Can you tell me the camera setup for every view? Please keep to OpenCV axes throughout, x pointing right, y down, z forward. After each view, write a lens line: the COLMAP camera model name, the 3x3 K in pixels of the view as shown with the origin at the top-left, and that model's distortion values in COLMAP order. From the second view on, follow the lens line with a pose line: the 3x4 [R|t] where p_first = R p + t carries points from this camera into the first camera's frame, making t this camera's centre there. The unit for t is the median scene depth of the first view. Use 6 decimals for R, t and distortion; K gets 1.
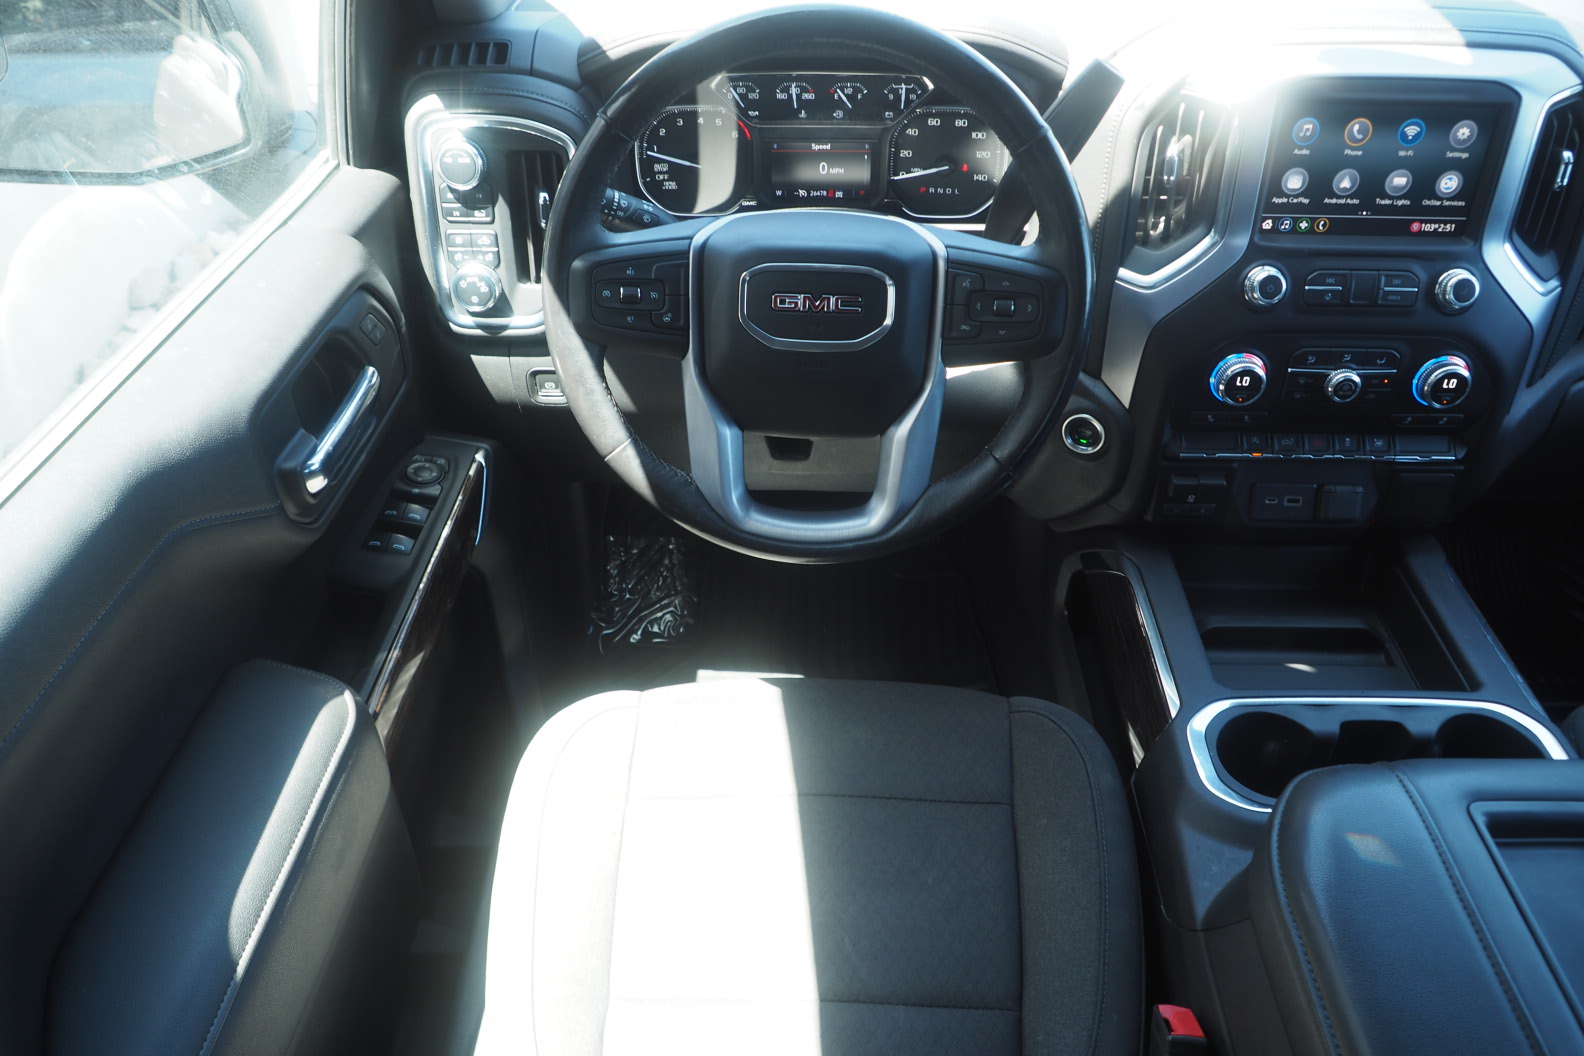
lens RADIAL K [[1125.3, 0, 800.0], [0, 1125.3, 529.5], [0, 0, 1]] dist [-0.035976, 0.012467]
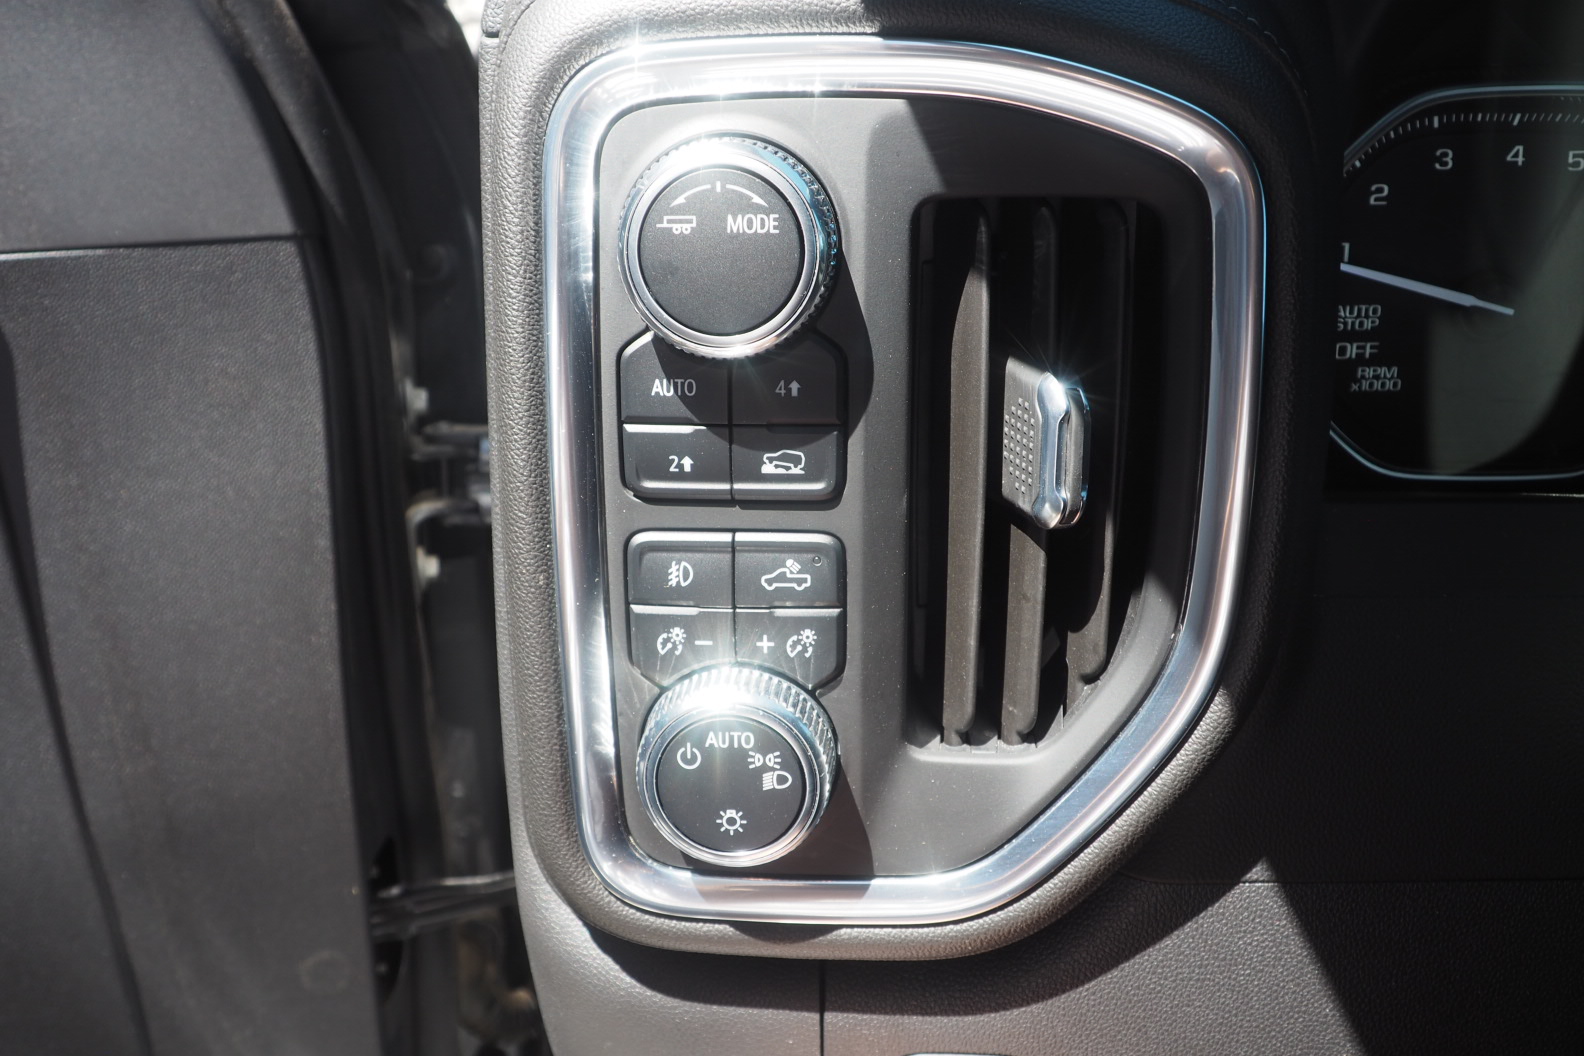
lens RADIAL K [[1220.8, 0, 791.2], [0, 1220.8, 519.4], [0, 0, 1]] dist [-0.017870, -0.011047]
pose [[0.998306, -0.003254, -0.058084, -0.271473], [-0.011864, 0.966063, -0.258034, -0.207121], [0.056952, 0.258286, 0.964388, 0.763789]]
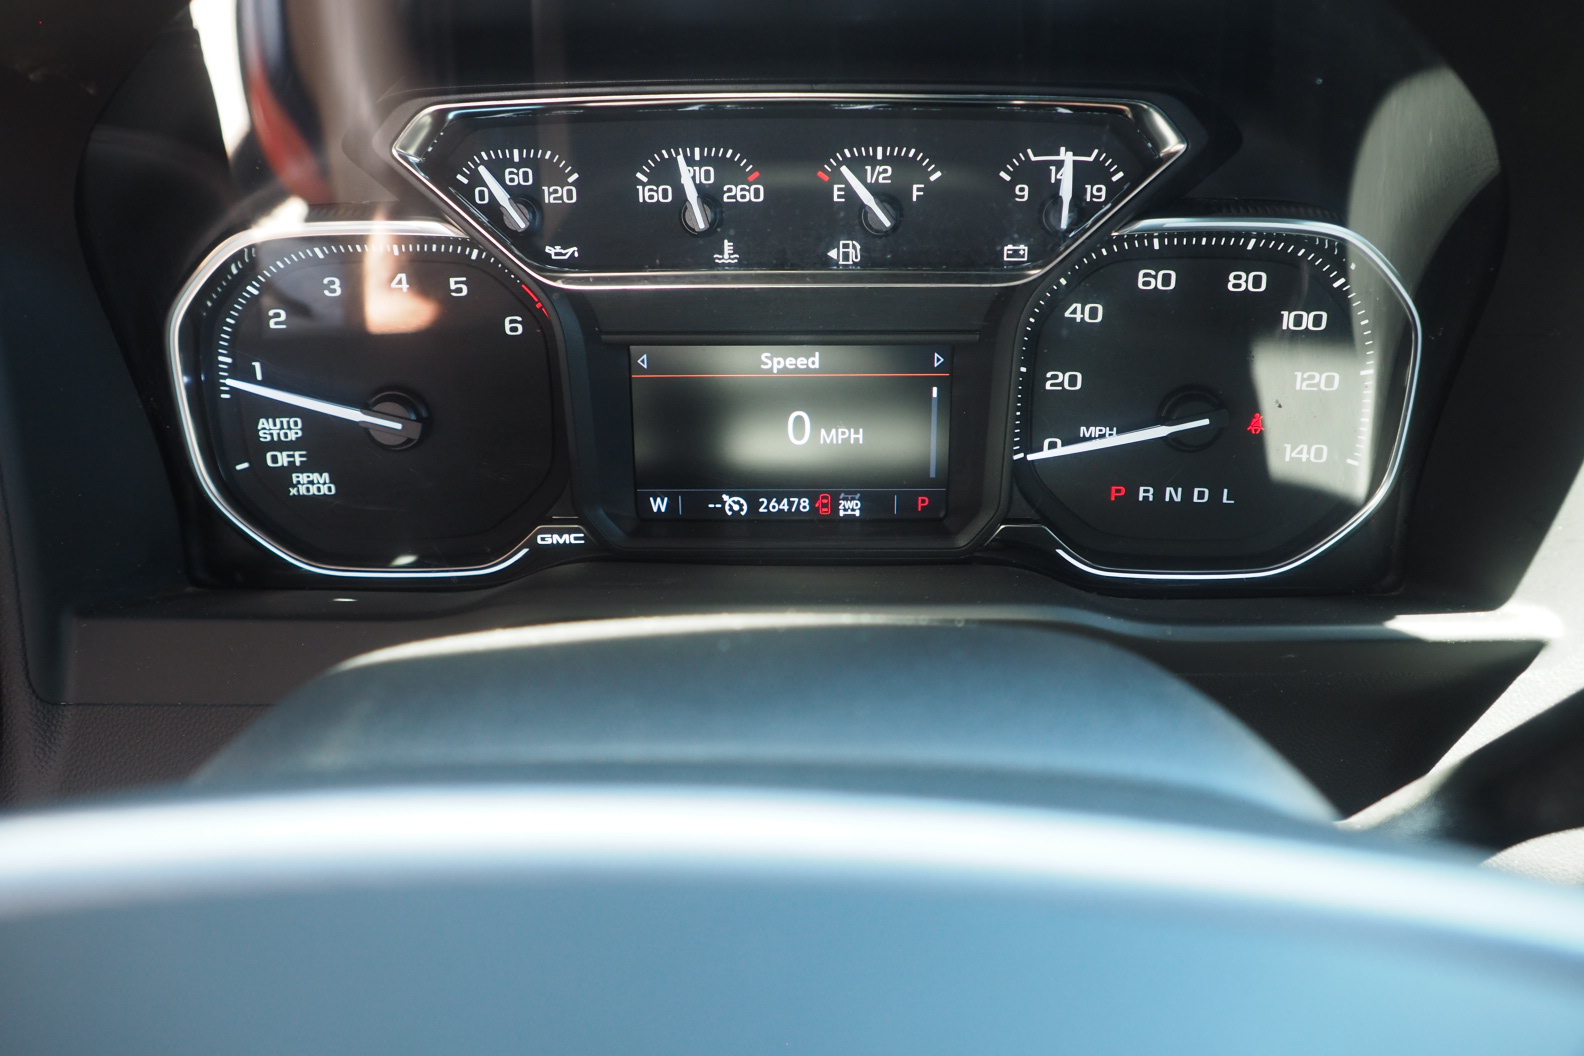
lens RADIAL K [[1125.3, 0, 785.9], [0, 1125.3, 525.4], [0, 0, 1]] dist [-0.035976, 0.012467]
pose [[0.999977, -0.006448, -0.002272, 0.019413], [0.005699, 0.969738, -0.244083, -0.238258], [0.003777, 0.244064, 0.969752, 0.762643]]
